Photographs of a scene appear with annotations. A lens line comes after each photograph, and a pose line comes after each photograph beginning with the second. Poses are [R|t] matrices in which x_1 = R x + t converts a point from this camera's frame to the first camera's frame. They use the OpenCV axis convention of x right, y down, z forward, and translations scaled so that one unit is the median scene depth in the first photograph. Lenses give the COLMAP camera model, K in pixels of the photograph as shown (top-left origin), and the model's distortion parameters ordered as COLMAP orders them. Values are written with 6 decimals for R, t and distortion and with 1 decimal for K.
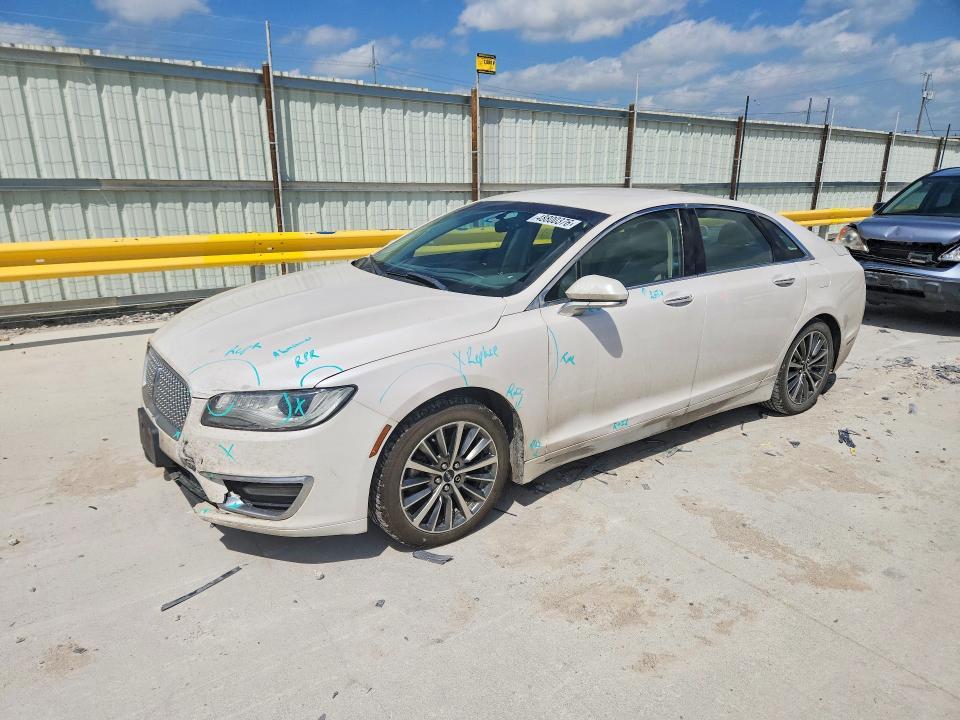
lens RADIAL K [[653.7, 0, 480.0], [0, 653.7, 360.0], [0, 0, 1]] dist [0.019545, -0.000339]
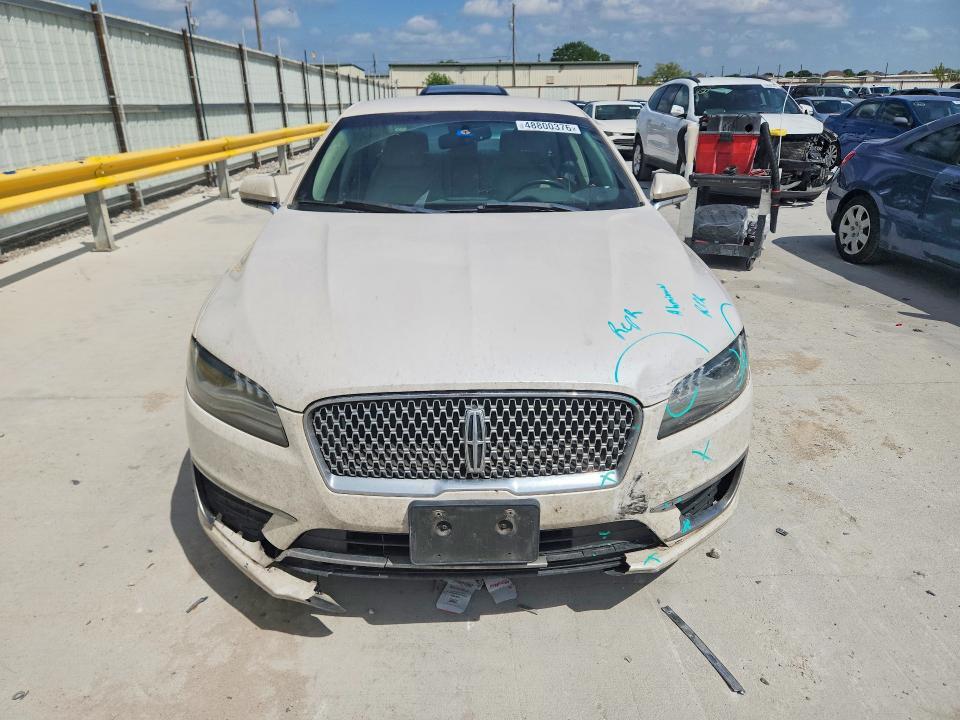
lens RADIAL K [[653.7, 0, 480.0], [0, 653.7, 360.0], [0, 0, 1]] dist [0.019545, -0.000339]
pose [[0.568477, -0.326243, 0.755248, -0.214575], [0.251416, 0.942986, 0.218098, -0.036937], [-0.783341, 0.065898, 0.618089, 0.153522]]
